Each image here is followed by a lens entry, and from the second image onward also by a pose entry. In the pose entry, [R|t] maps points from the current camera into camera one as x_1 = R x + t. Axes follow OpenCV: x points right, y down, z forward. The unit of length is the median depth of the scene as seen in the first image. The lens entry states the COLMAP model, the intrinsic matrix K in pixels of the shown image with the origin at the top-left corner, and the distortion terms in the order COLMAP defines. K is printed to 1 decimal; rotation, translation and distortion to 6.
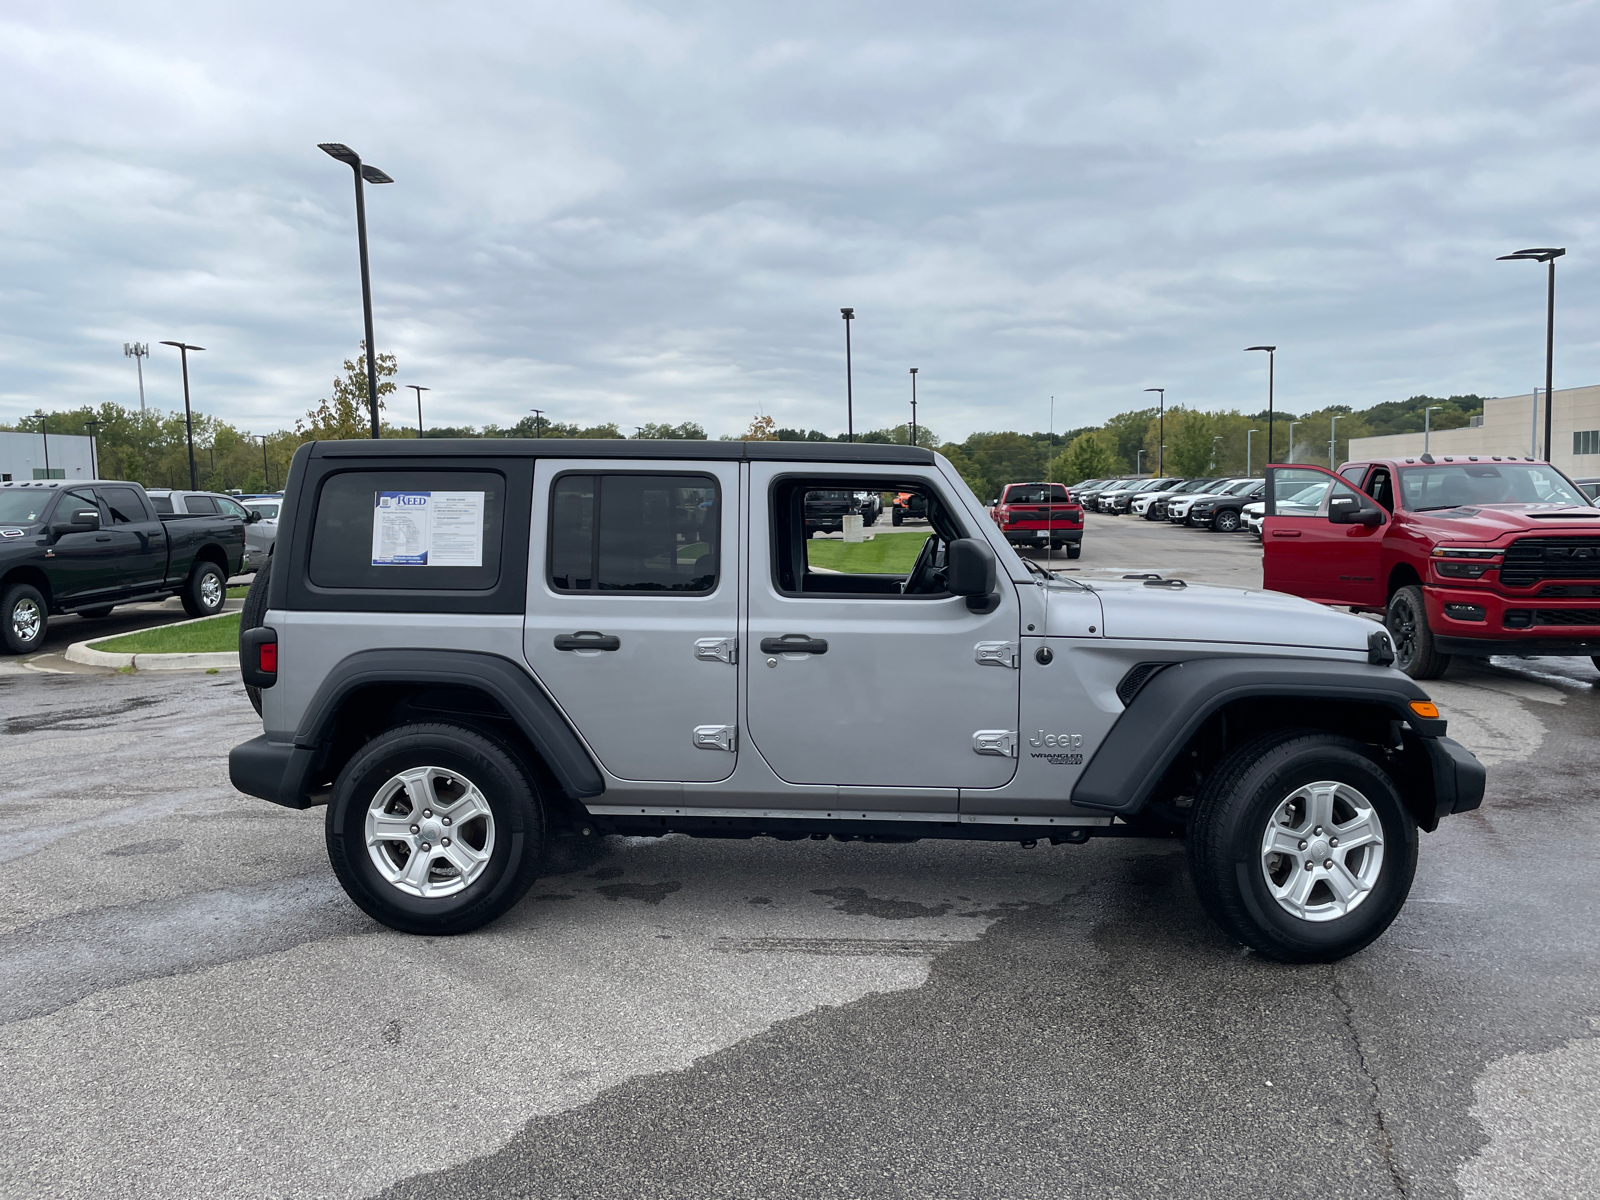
lens RADIAL K [[1210.7, 0, 788.2], [0, 1210.7, 605.2], [0, 0, 1]] dist [0.094017, -0.124867]
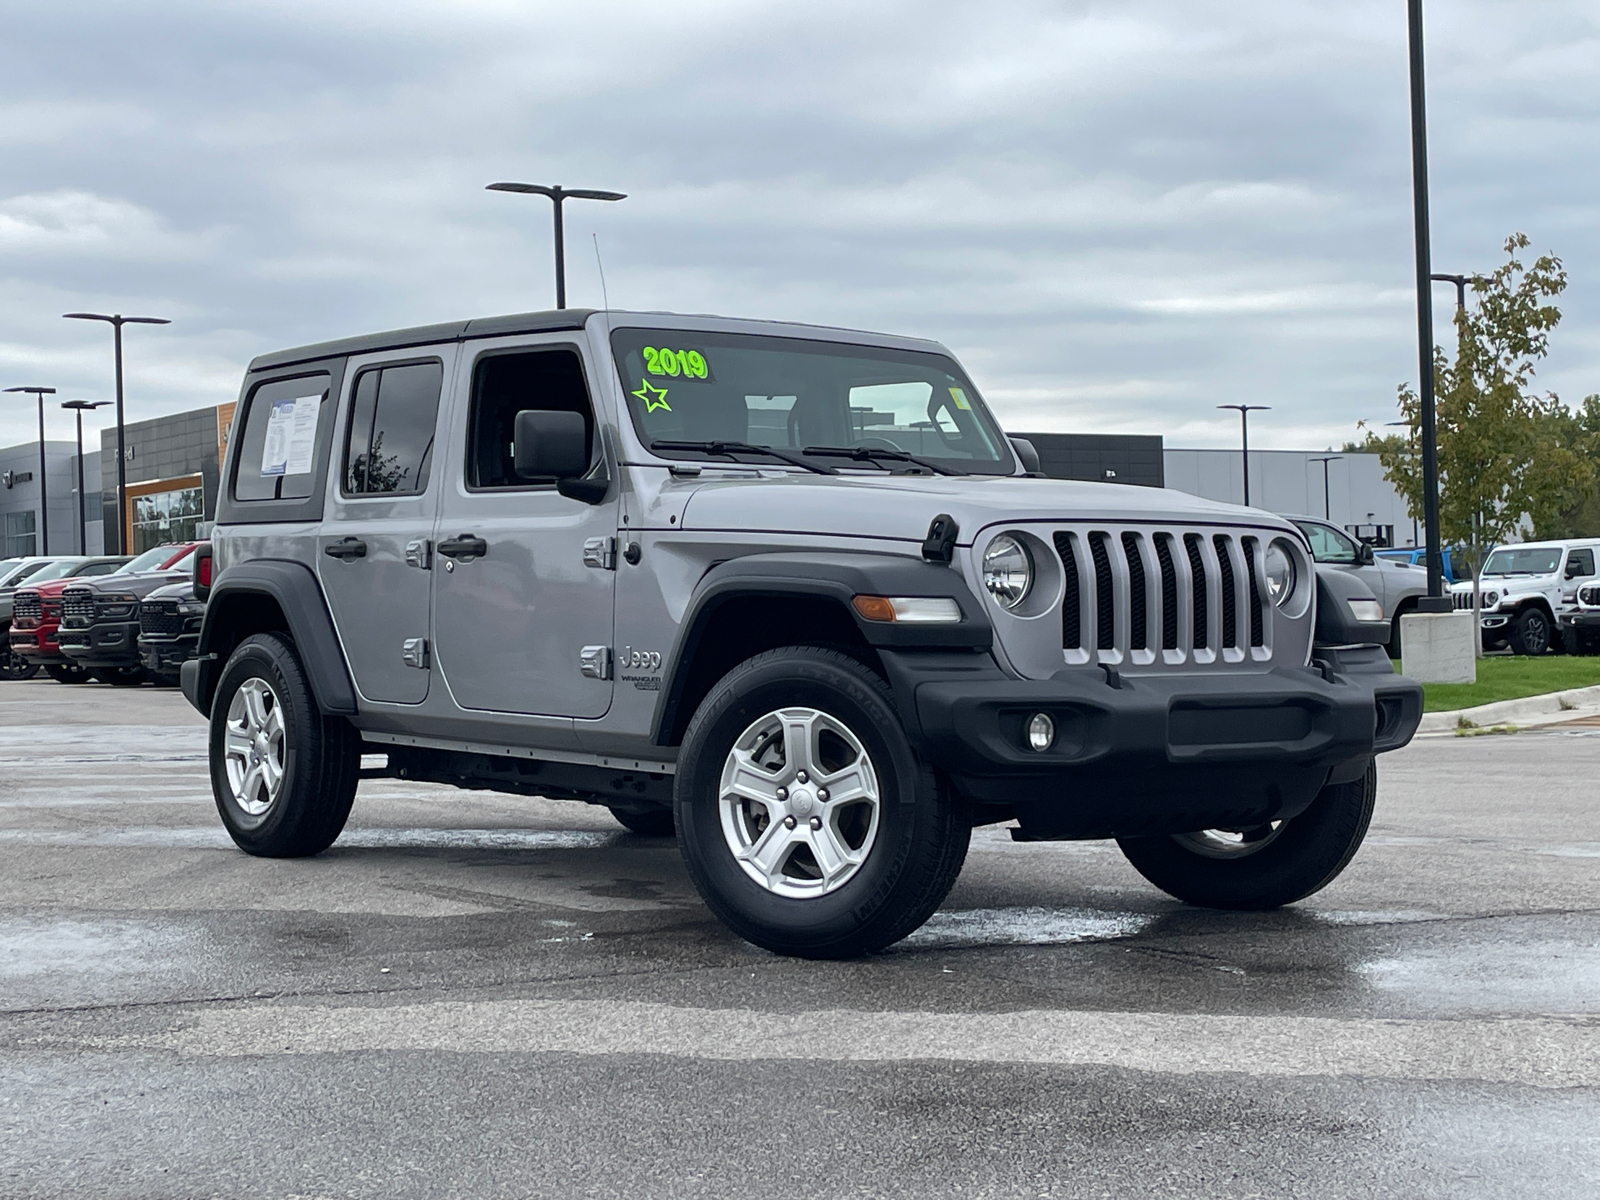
lens RADIAL K [[2465.9, 0, 780.0], [0, 2465.9, 564.3], [0, 0, 1]] dist [0.113832, -0.046543]
pose [[0.668042, -0.008373, -0.744076, 1.433825], [-0.059248, 0.996164, -0.064403, 0.142525], [0.741761, 0.087109, 0.664983, -0.012145]]
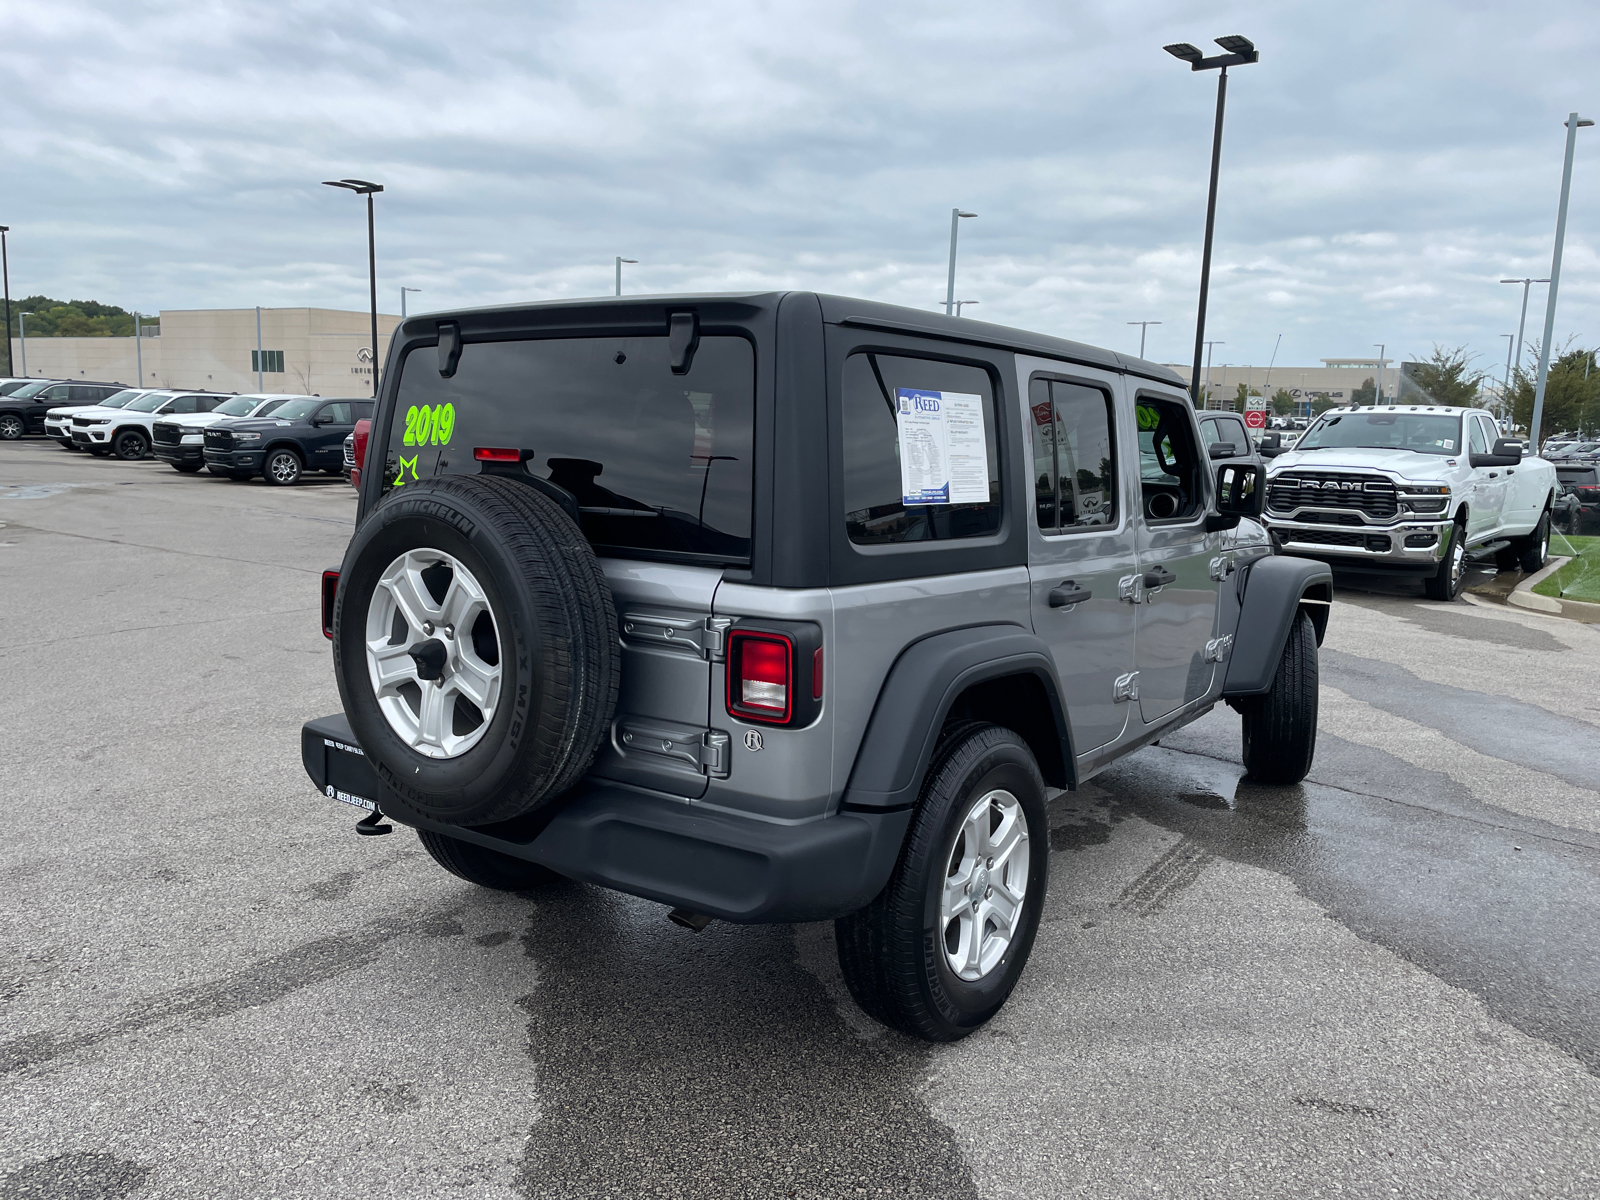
lens RADIAL K [[1209.8, 0, 785.0], [0, 1209.8, 600.6], [0, 0, 1]] dist [0.093960, -0.121936]
pose [[0.523887, -0.096750, 0.846275, -0.917171], [0.037932, 0.995193, 0.090293, -0.042802], [-0.850943, -0.015203, 0.525038, 0.725008]]
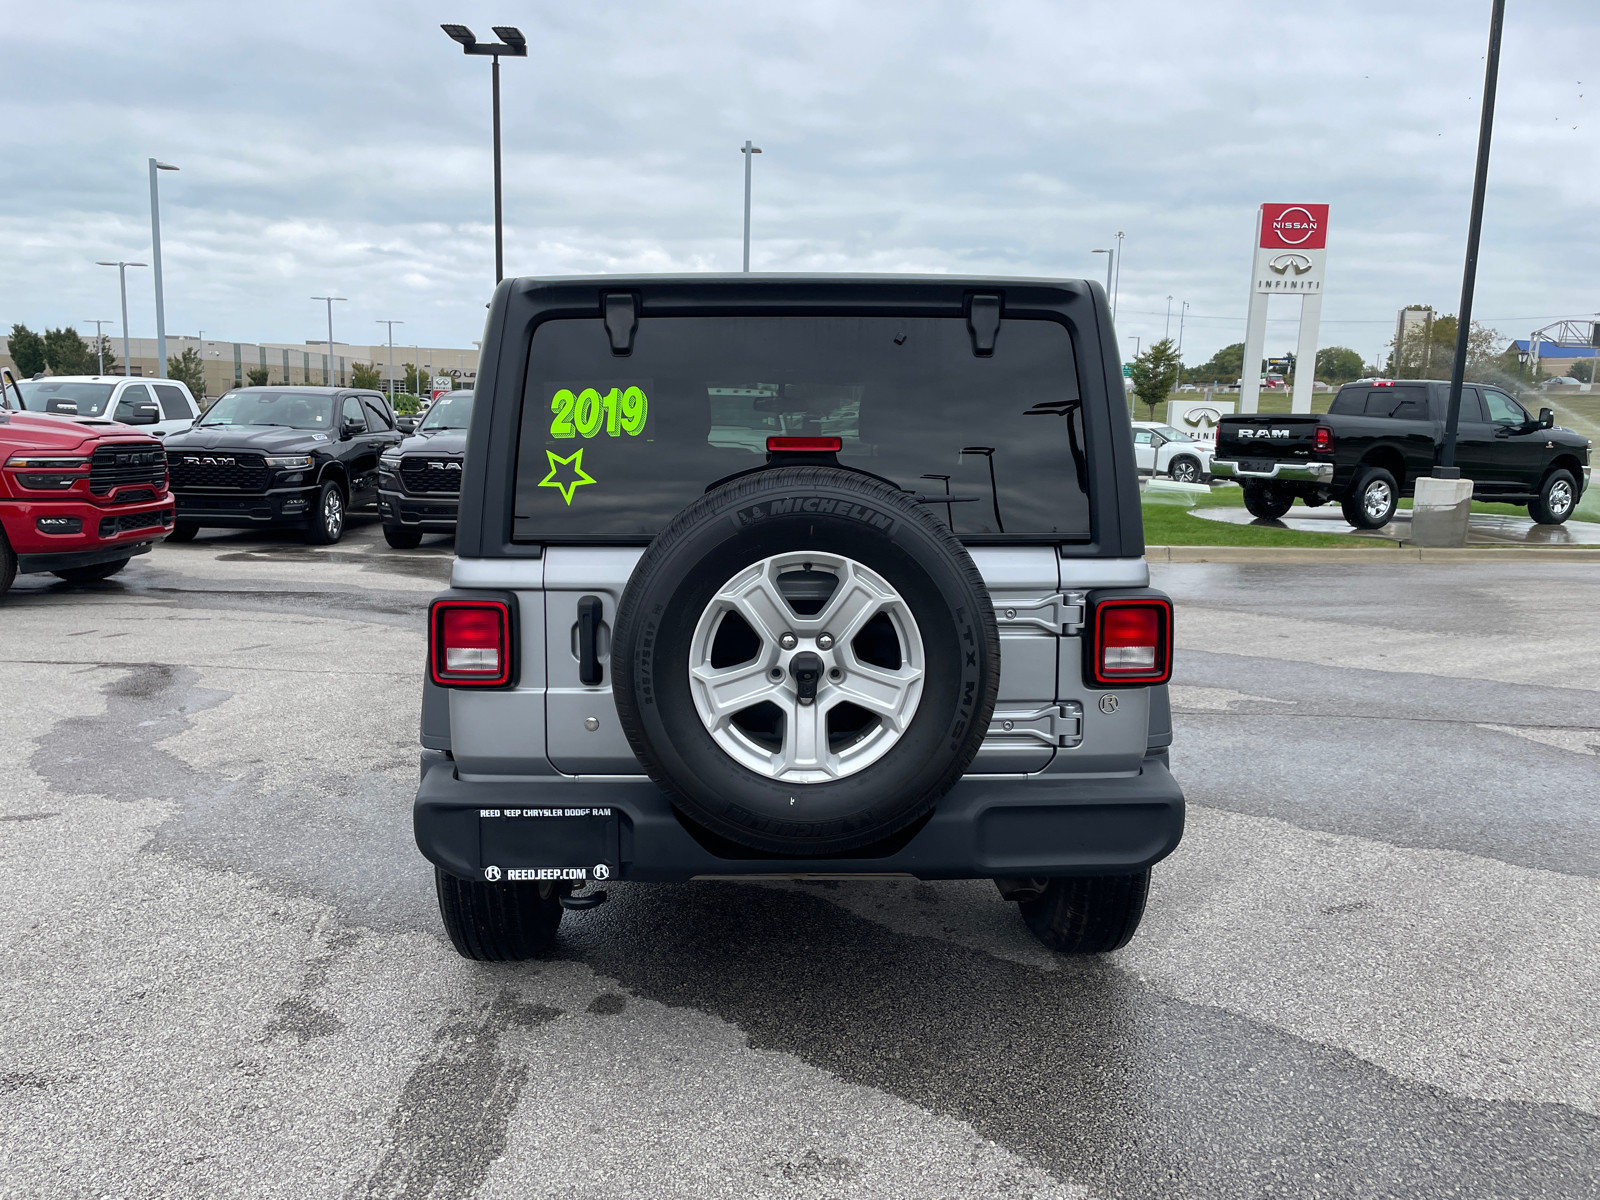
lens RADIAL K [[1209.8, 0, 785.0], [0, 1209.8, 600.6], [0, 0, 1]] dist [0.093960, -0.121936]
pose [[-0.108450, -0.135701, 0.984796, -1.026168], [0.071761, 0.986986, 0.143905, -0.077039], [-0.991508, 0.086276, -0.097300, 1.260343]]
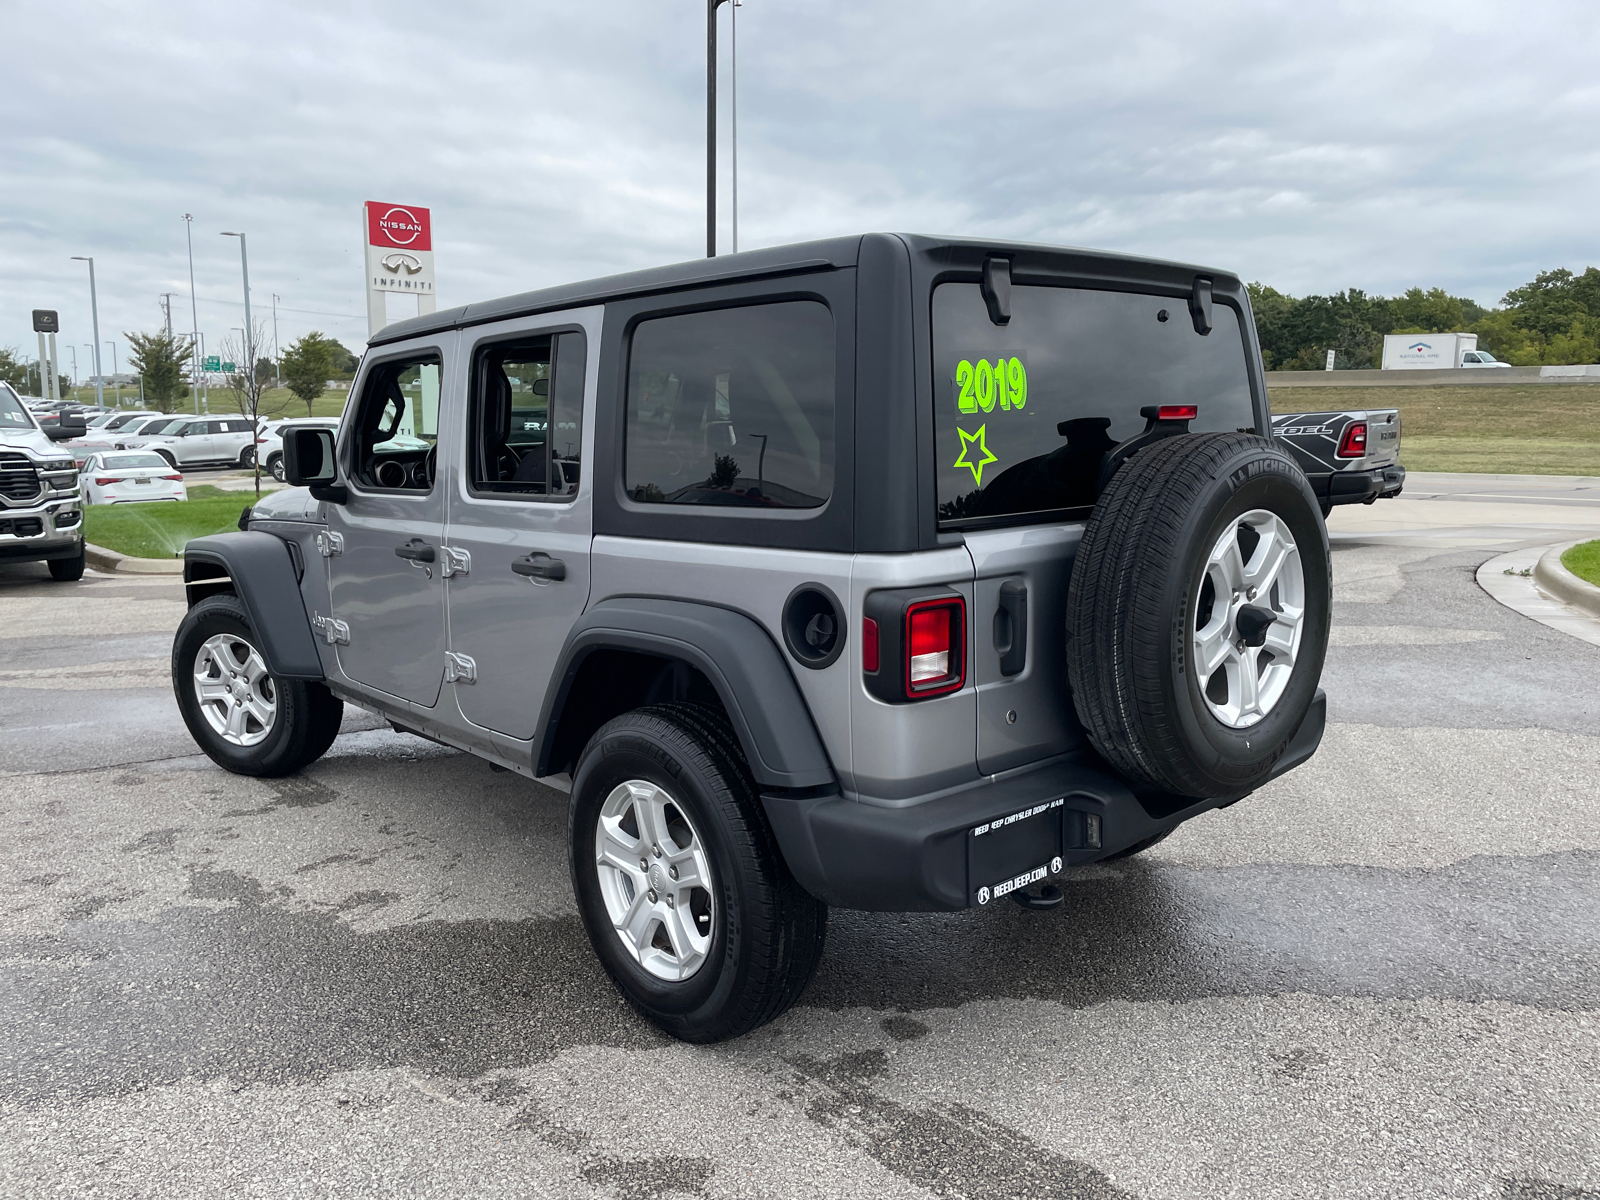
lens RADIAL K [[1206.4, 0, 795.3], [0, 1206.4, 611.7], [0, 0, 1]] dist [0.097136, -0.130734]
pose [[-0.731744, -0.089843, 0.675632, -0.730690], [0.072628, 0.975352, 0.208358, -0.110578], [-0.677699, 0.201534, -0.707183, 1.769260]]
